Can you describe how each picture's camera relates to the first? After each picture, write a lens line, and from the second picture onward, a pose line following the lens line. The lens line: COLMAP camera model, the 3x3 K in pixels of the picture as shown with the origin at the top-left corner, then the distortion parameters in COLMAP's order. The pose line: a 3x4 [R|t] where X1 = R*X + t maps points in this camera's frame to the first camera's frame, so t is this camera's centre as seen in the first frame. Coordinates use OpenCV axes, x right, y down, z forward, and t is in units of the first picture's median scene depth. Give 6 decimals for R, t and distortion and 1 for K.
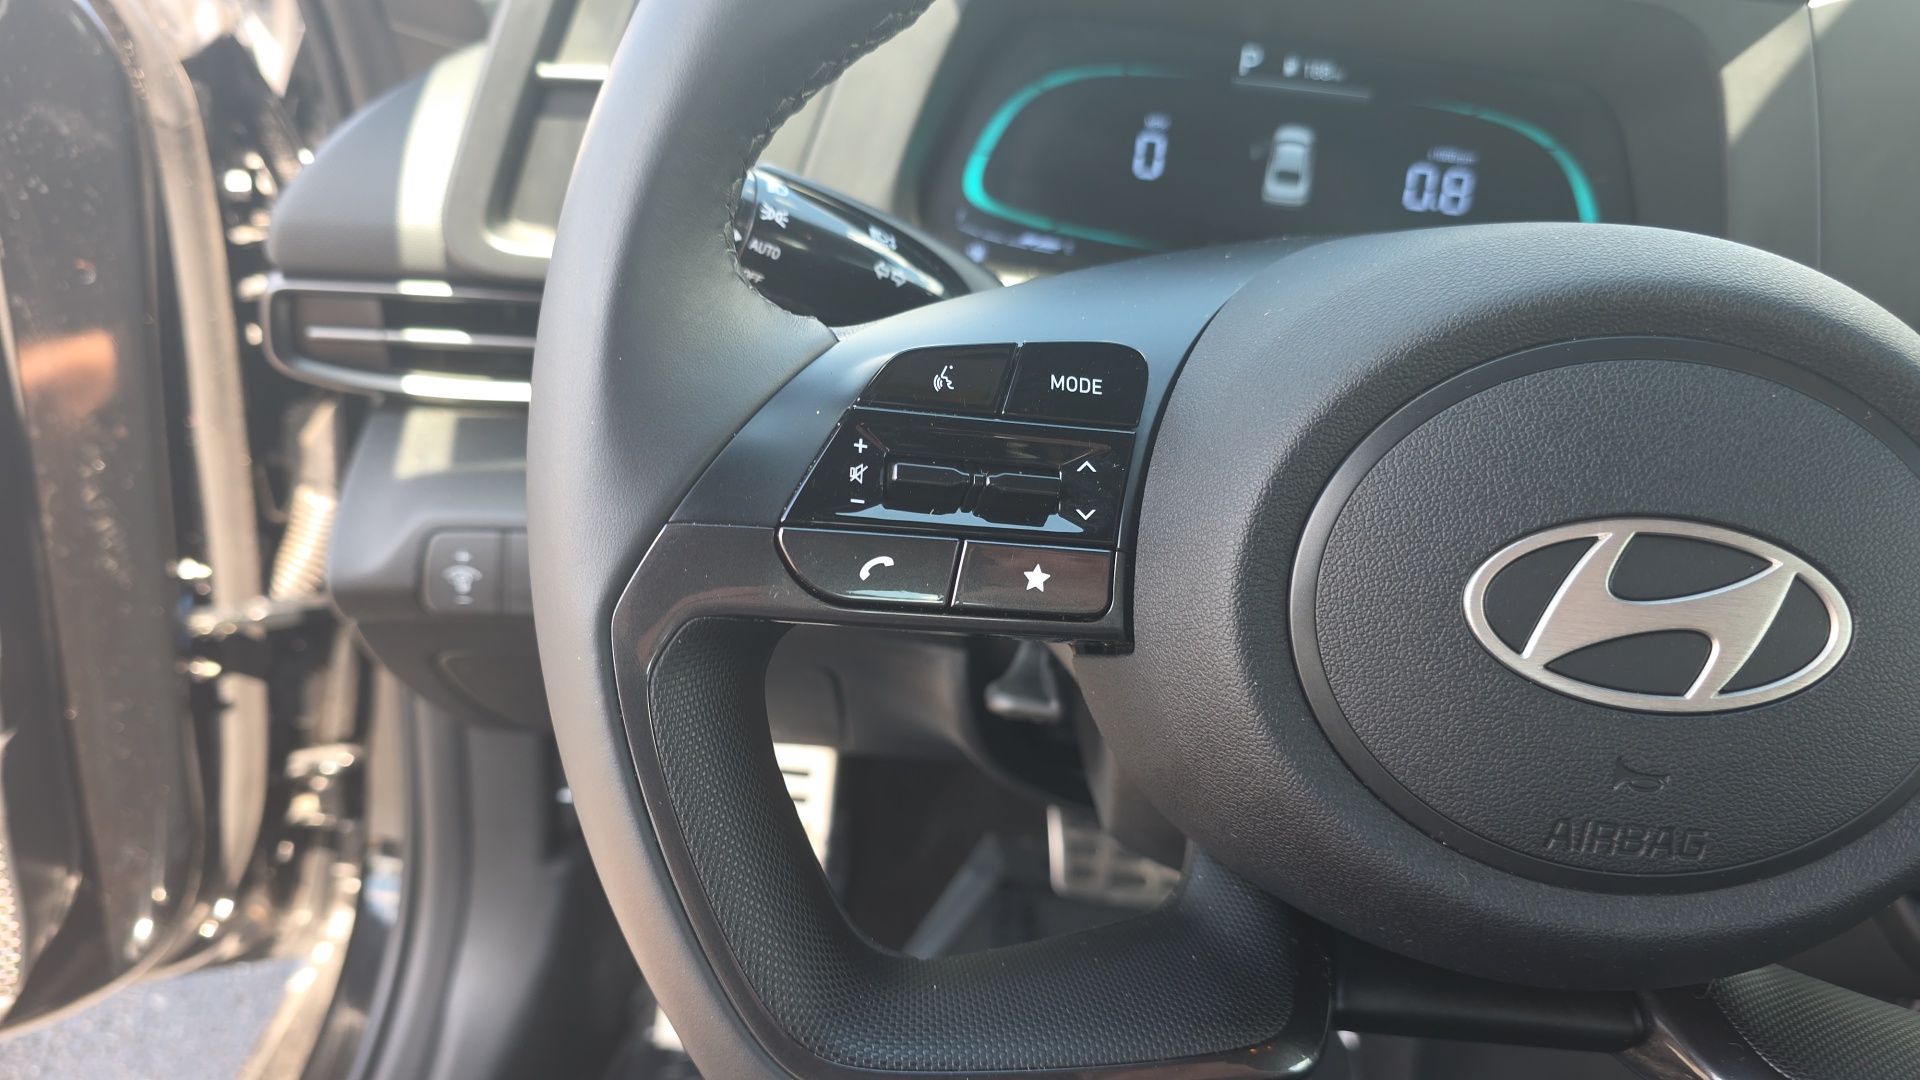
lens RADIAL K [[1353.4, 0, 945.0], [0, 1353.4, 549.1], [0, 0, 1]] dist [0.003591, -0.036447]
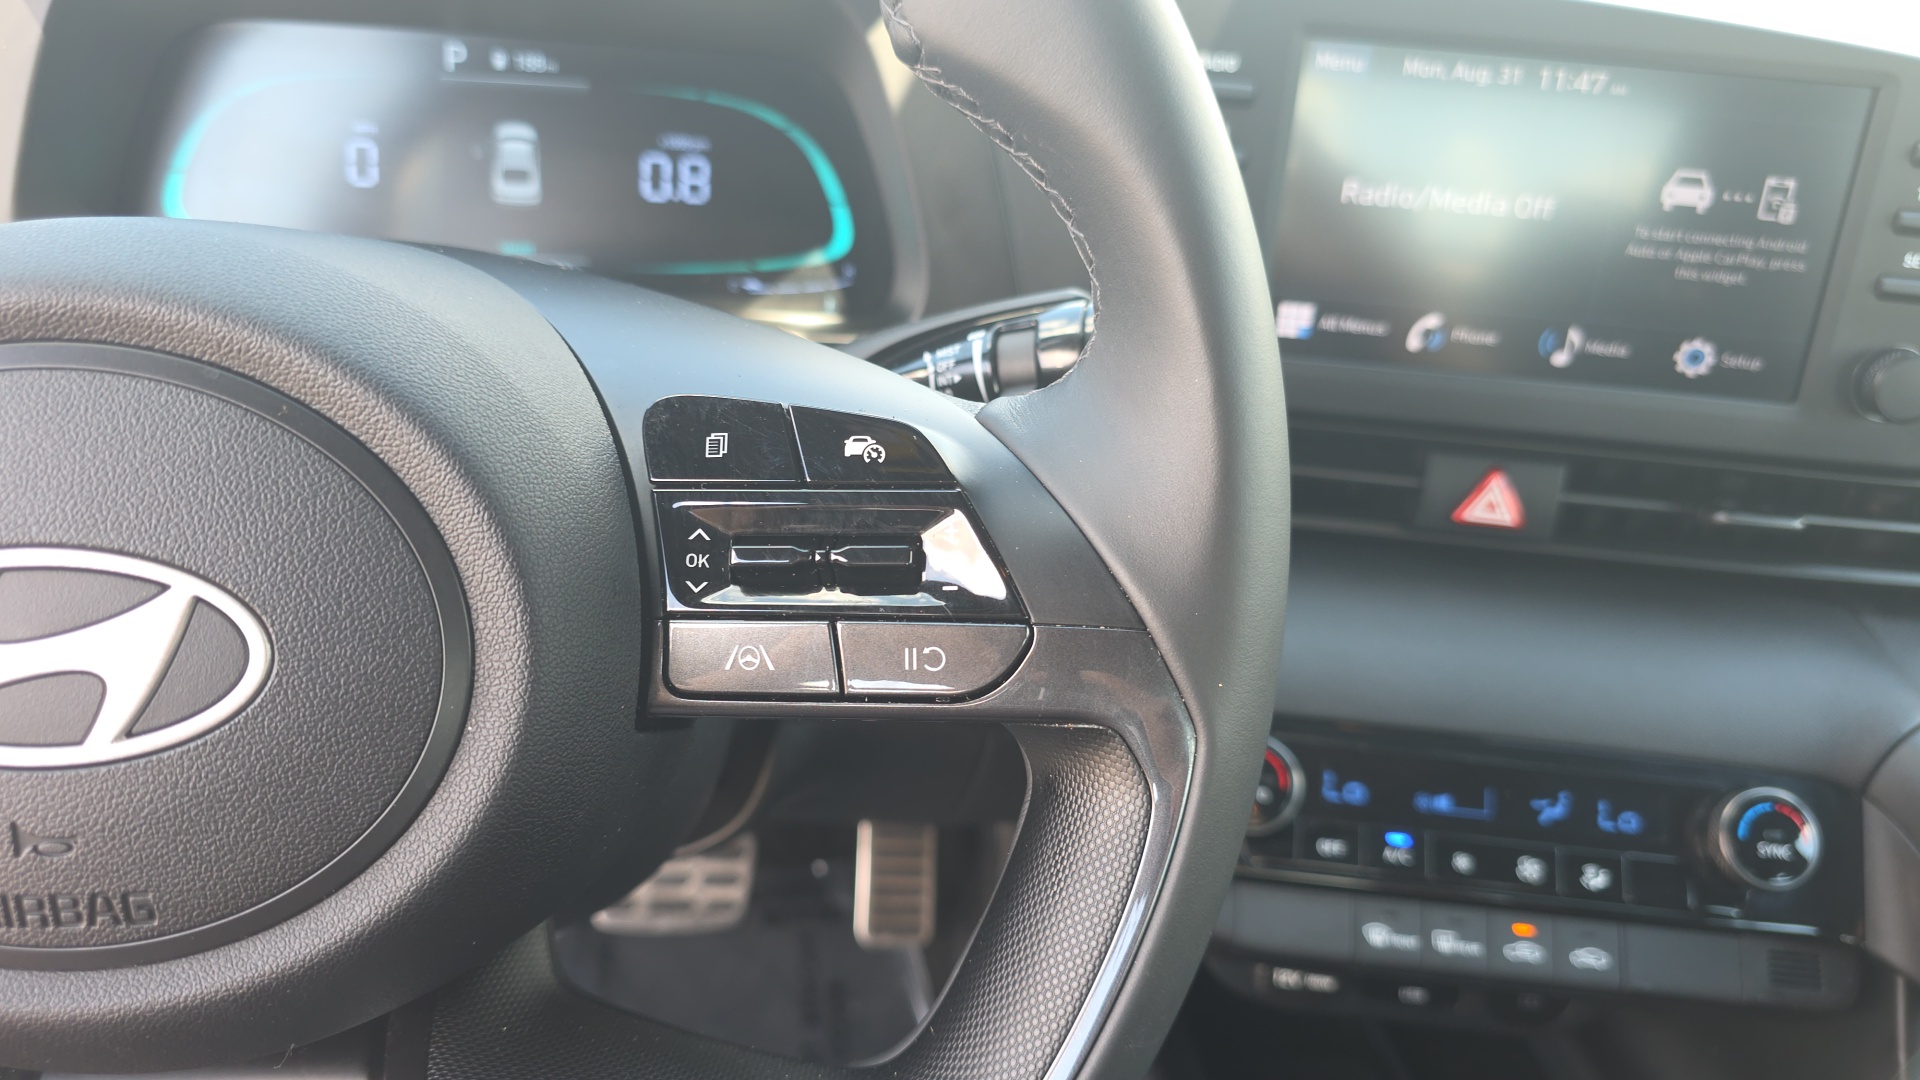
lens RADIAL K [[1357.0, 0, 933.9], [0, 1357.0, 550.1], [0, 0, 1]] dist [0.004813, -0.033140]
pose [[0.990281, -0.092027, 0.104277, 0.422659], [0.092517, 0.995711, 0.000137, 0.013576], [-0.103842, 0.009512, 0.994548, 0.025017]]
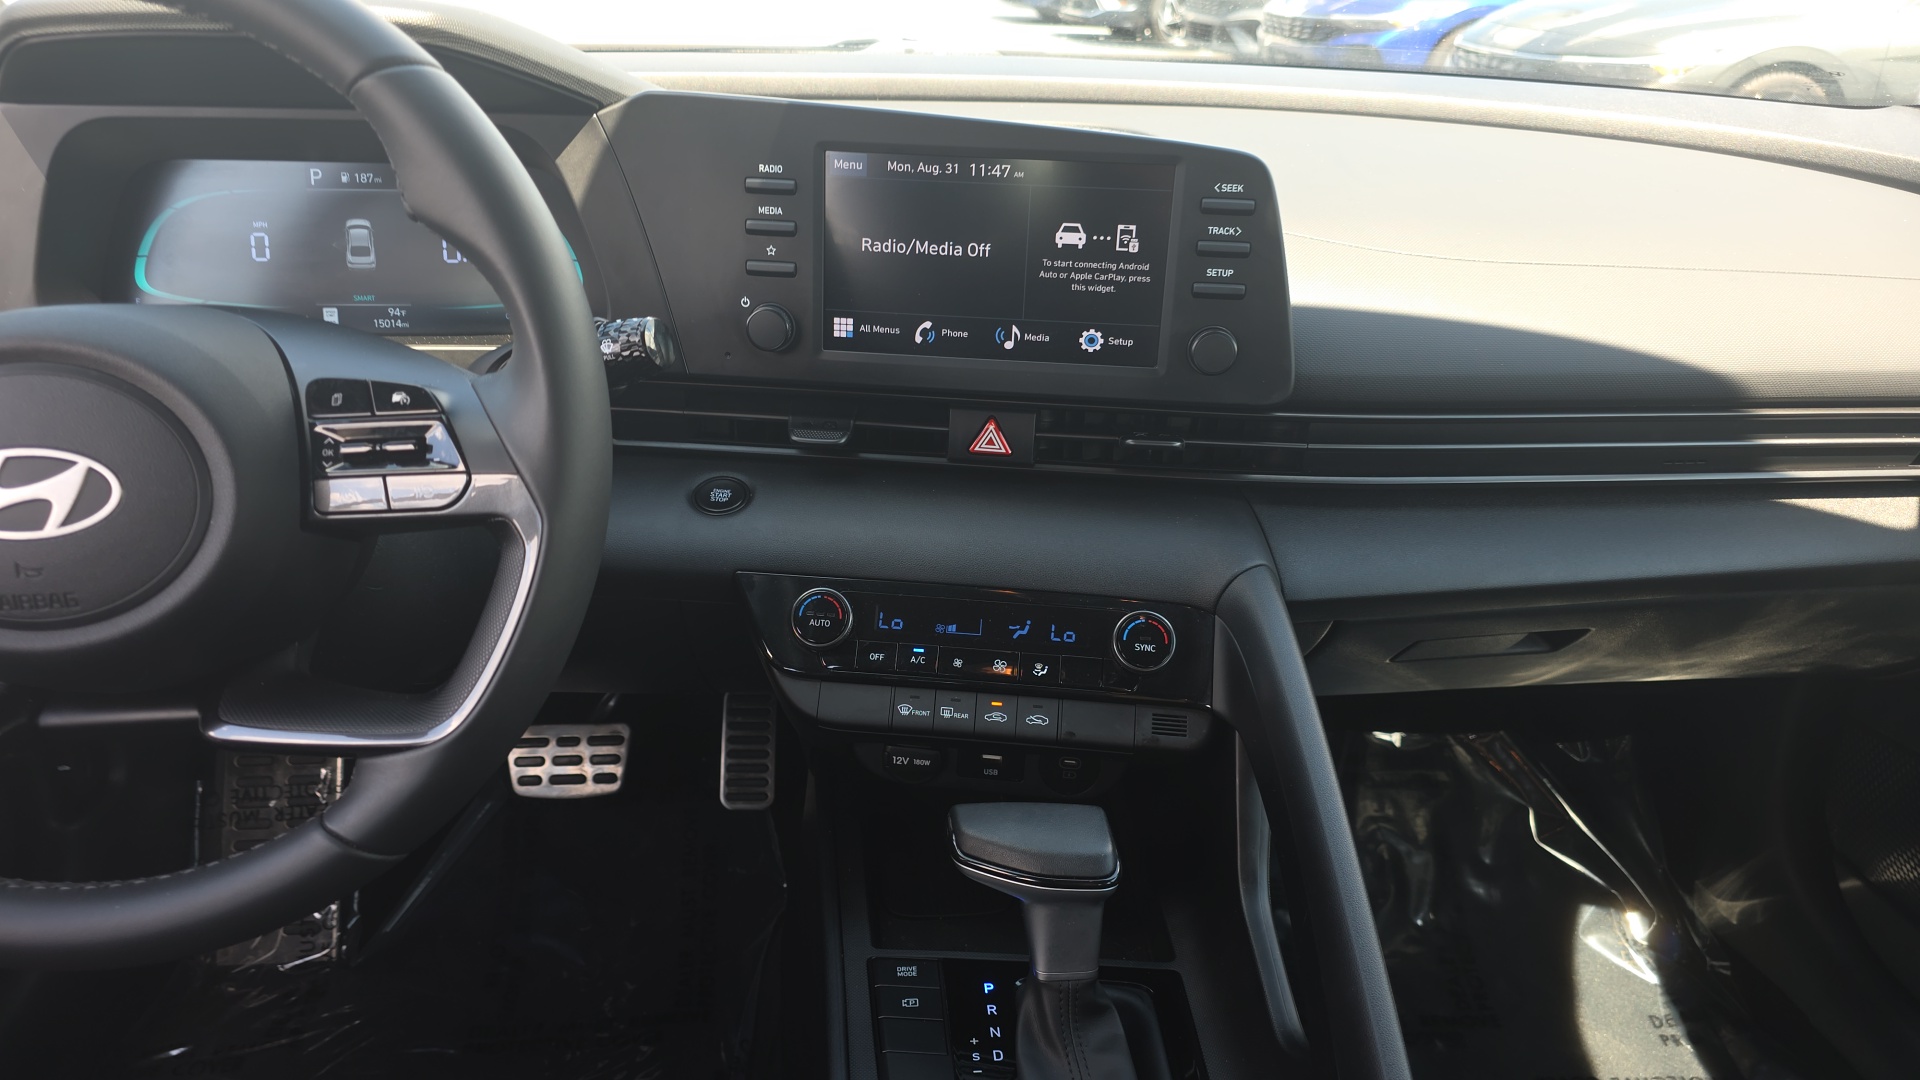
lens RADIAL K [[1293.1, 0, 948.6], [0, 1293.1, 573.6], [0, 0, 1]] dist [0.073701, -0.105201]
pose [[0.989089, -0.127709, 0.073444, 0.742825], [0.126969, 0.991798, 0.014670, 0.135275], [-0.074715, -0.005185, 0.997191, -0.476427]]
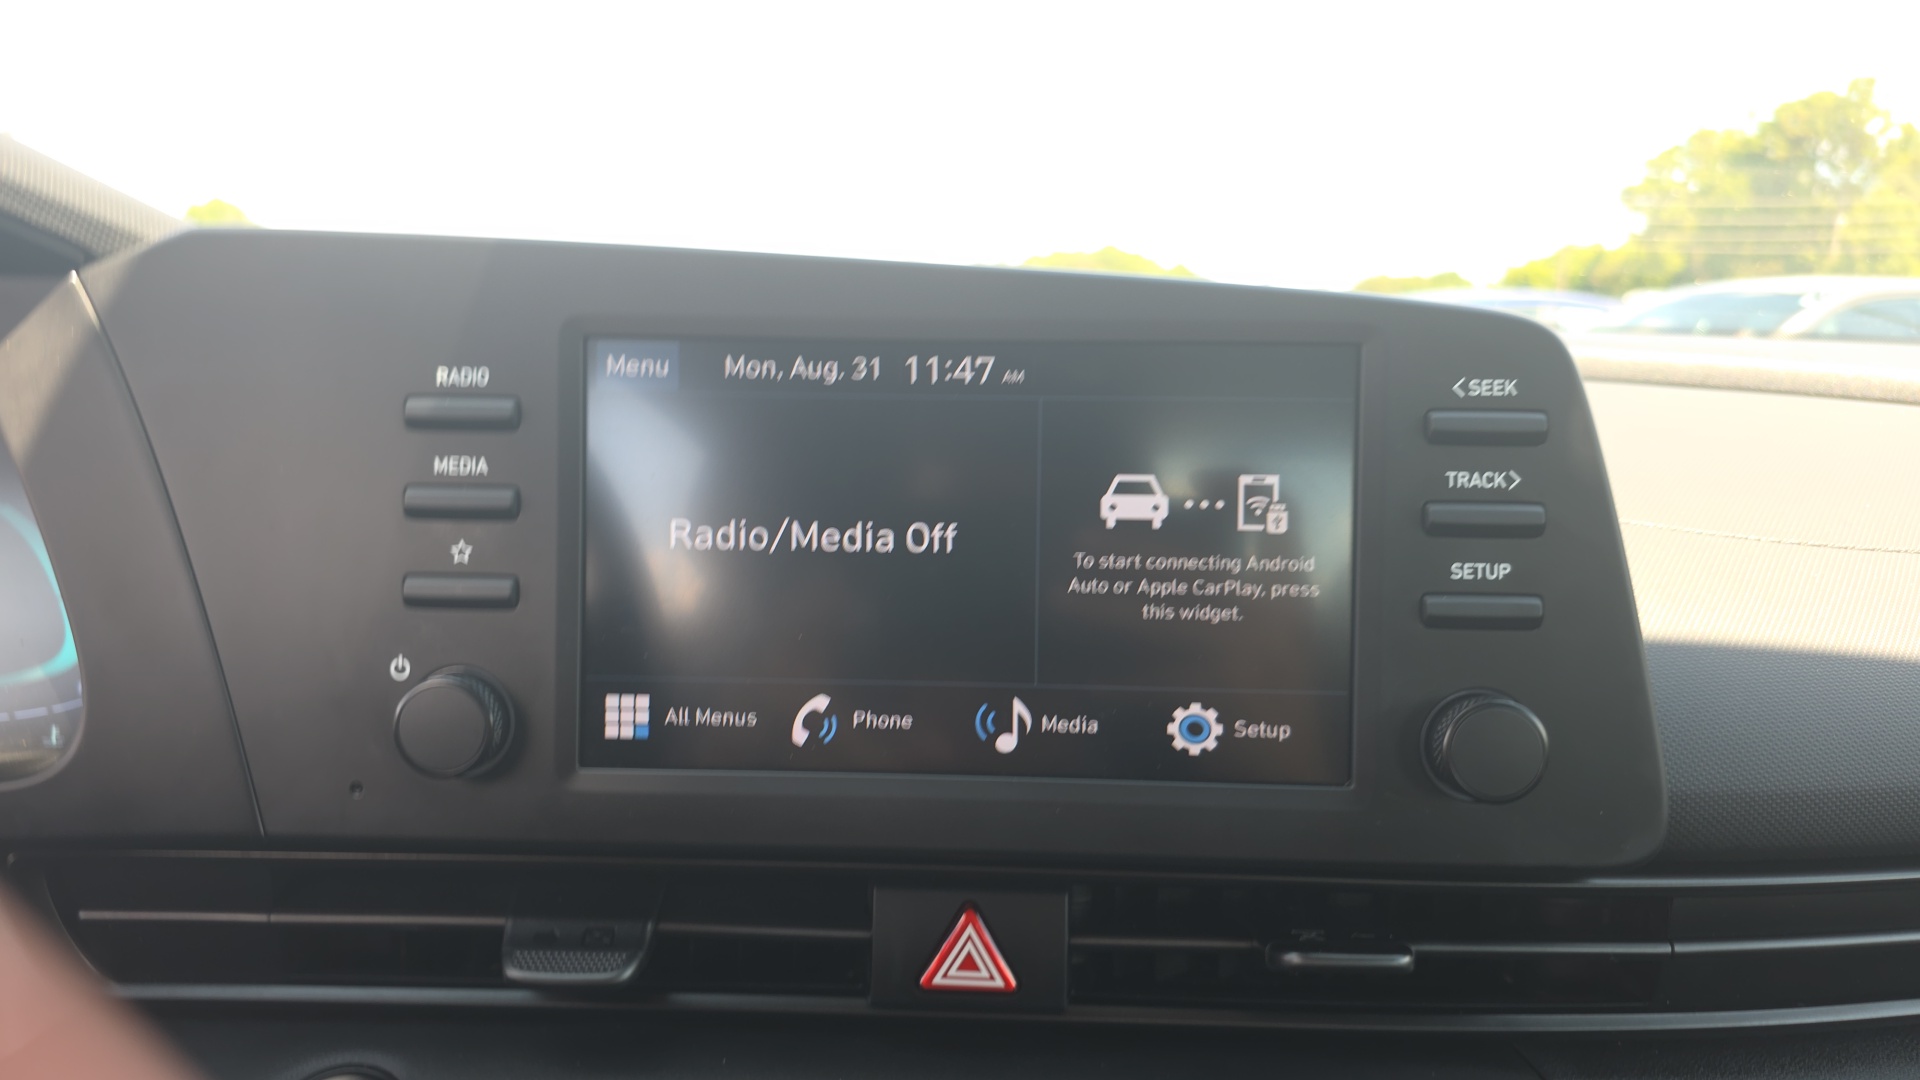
lens RADIAL K [[1315.5, 0, 901.3], [0, 1315.5, 537.7], [0, 0, 1]] dist [0.040538, -0.047162]
pose [[0.978502, -0.124996, 0.164045, 0.800352], [0.166937, 0.947103, -0.274095, -0.005722], [-0.121107, 0.295587, 0.947608, 0.273659]]
